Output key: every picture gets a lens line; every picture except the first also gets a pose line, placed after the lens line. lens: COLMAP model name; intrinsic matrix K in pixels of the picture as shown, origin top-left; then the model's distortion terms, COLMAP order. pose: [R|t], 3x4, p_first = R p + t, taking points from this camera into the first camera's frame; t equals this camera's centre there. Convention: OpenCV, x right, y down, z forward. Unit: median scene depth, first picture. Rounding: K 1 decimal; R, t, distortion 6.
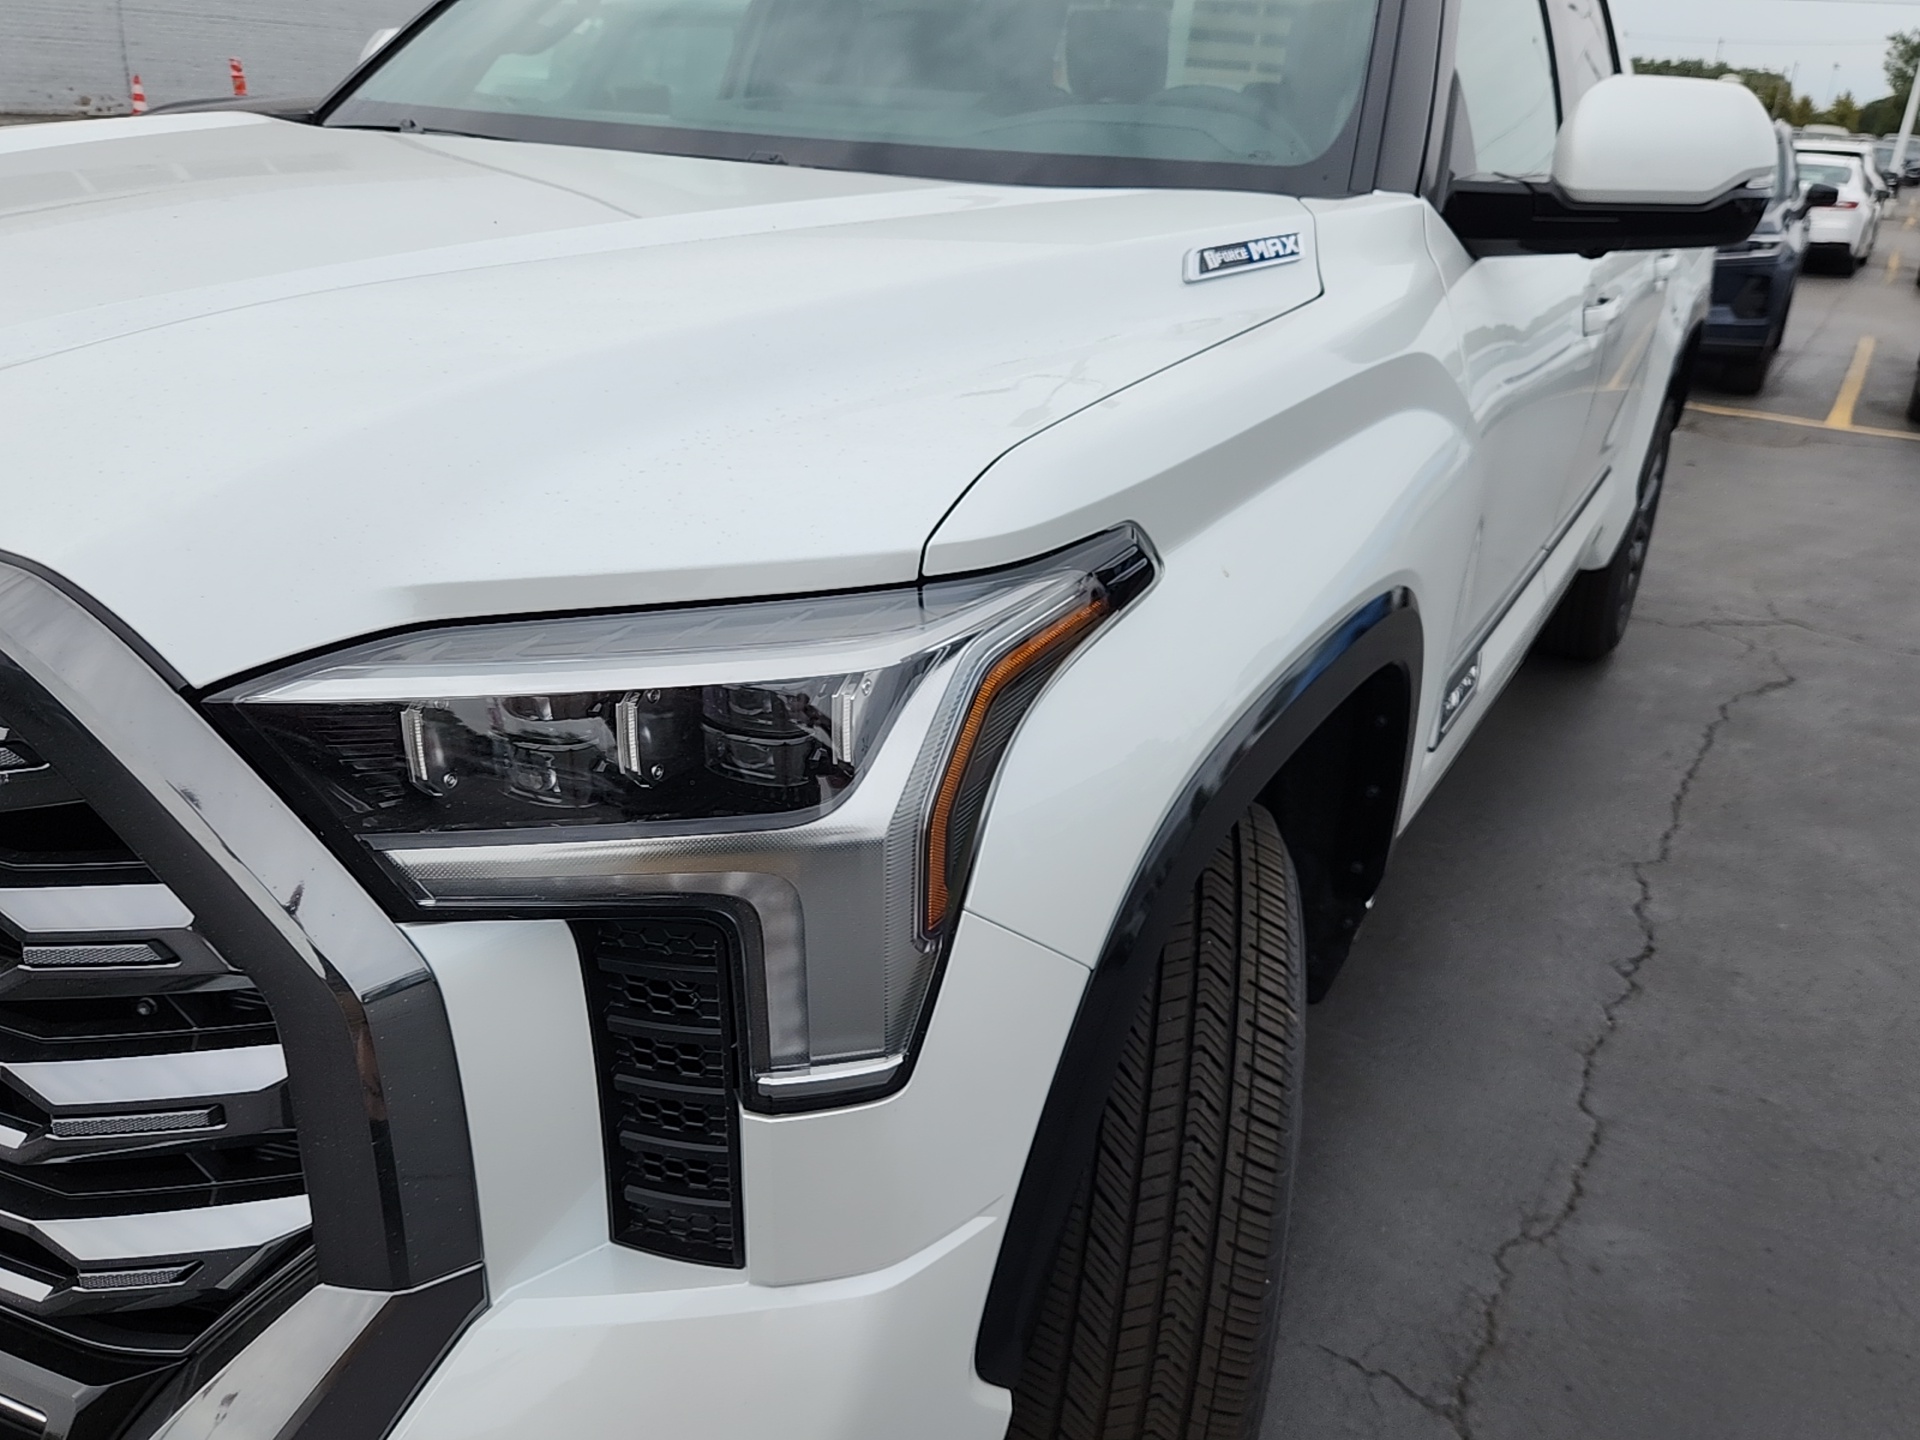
lens RADIAL K [[1593.0, 0, 996.9], [0, 1593.0, 736.5], [0, 0, 1]] dist [0.064407, -0.081795]
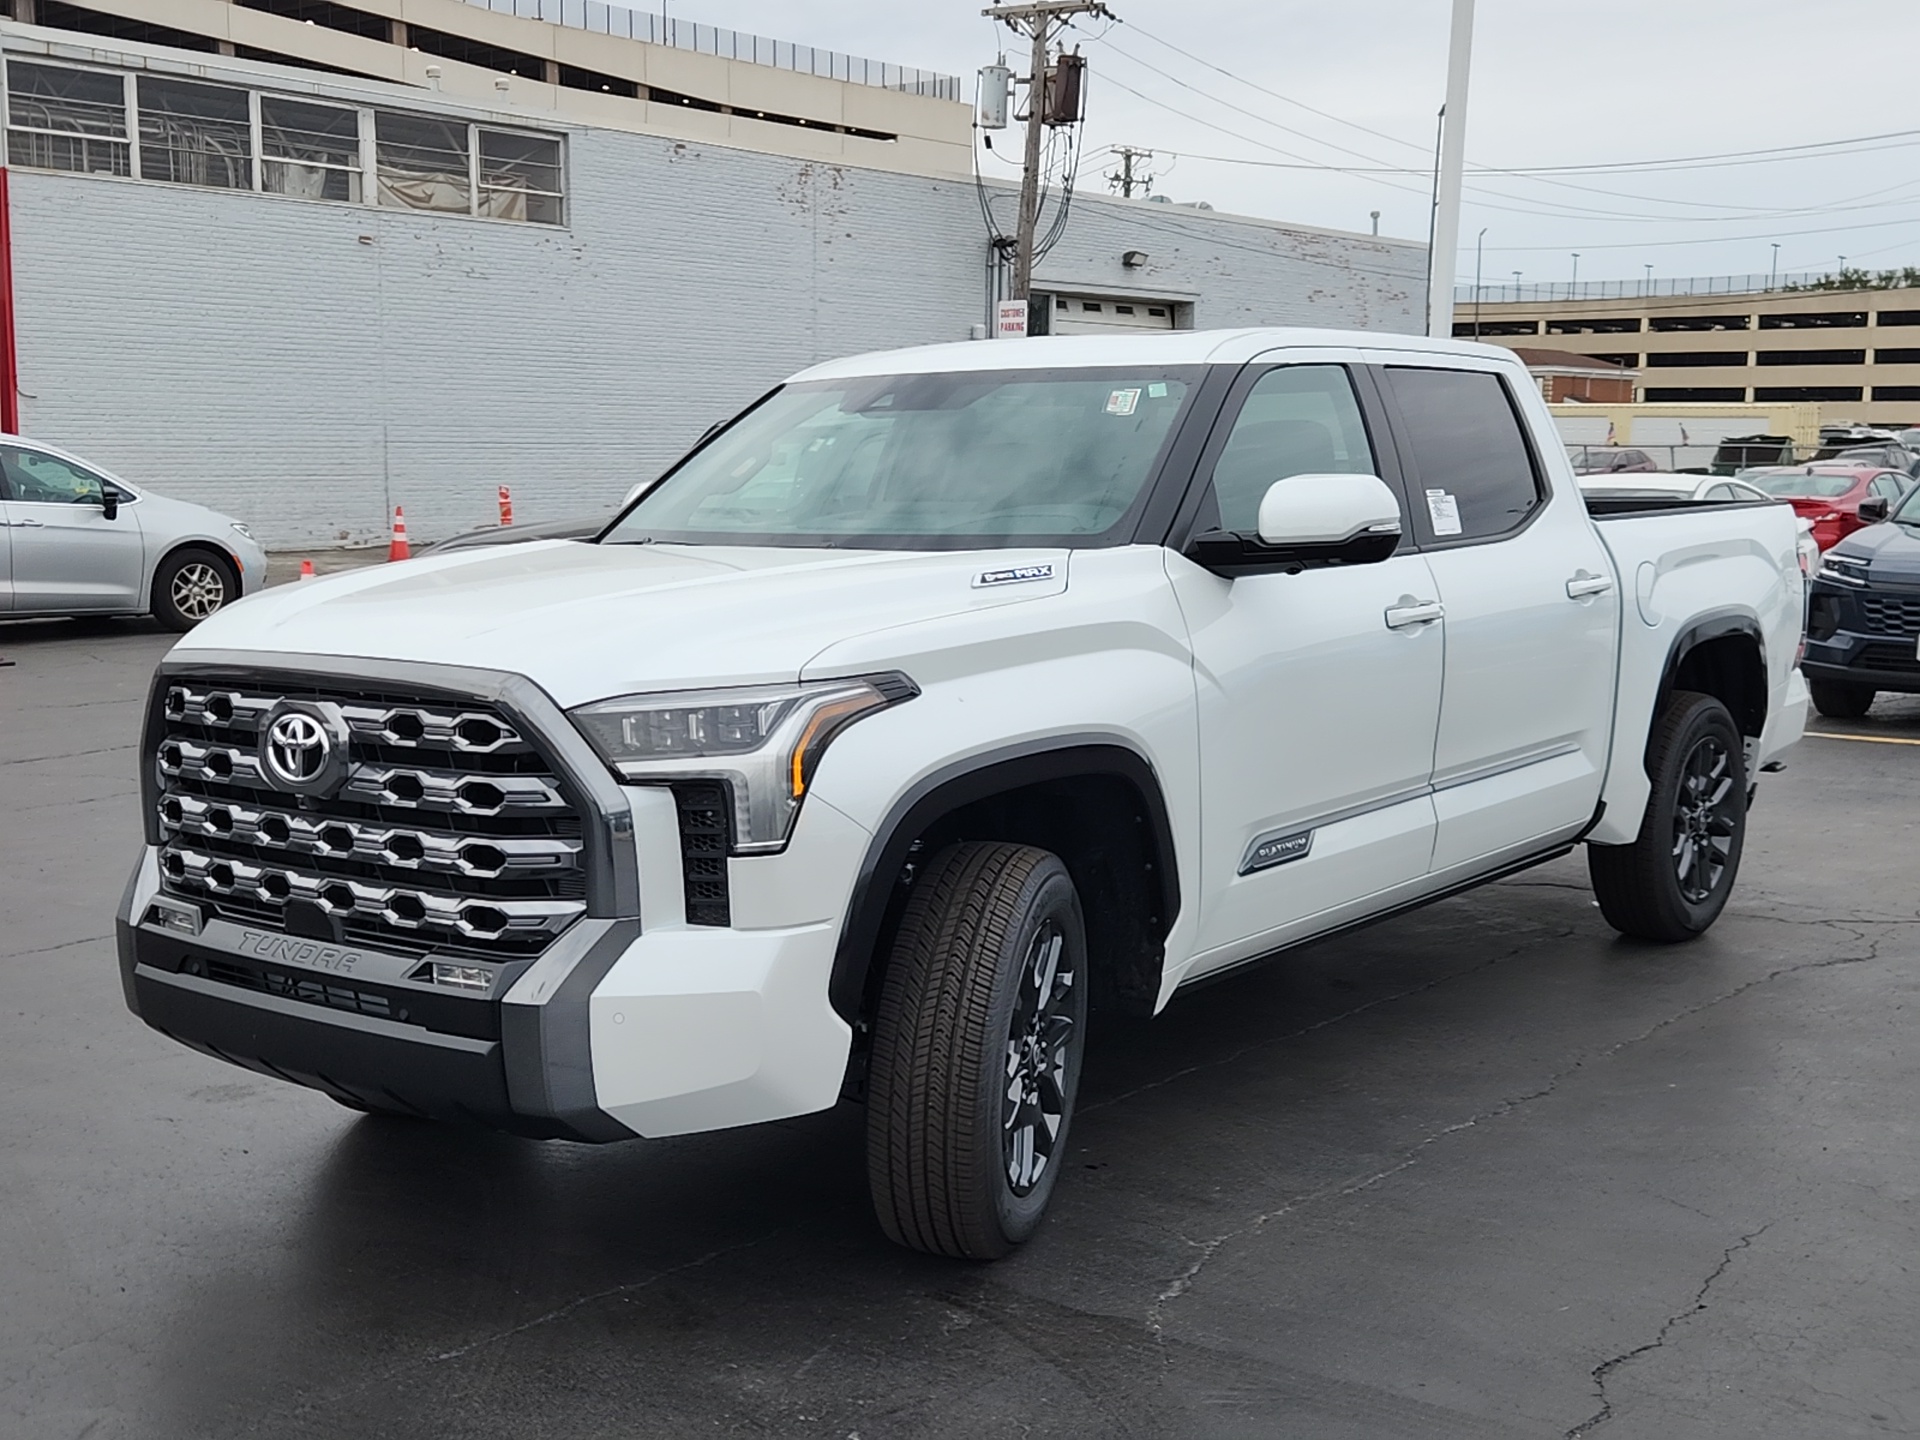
lens RADIAL K [[2184.8, 0, 960.0], [0, 2184.8, 720.0], [0, 0, 1]] dist [0.124586, -0.164071]
pose [[0.978252, -0.040274, -0.203471, 0.979807], [-0.014855, 0.964845, -0.262400, 0.946303], [0.206886, 0.259716, 0.943263, -2.488100]]
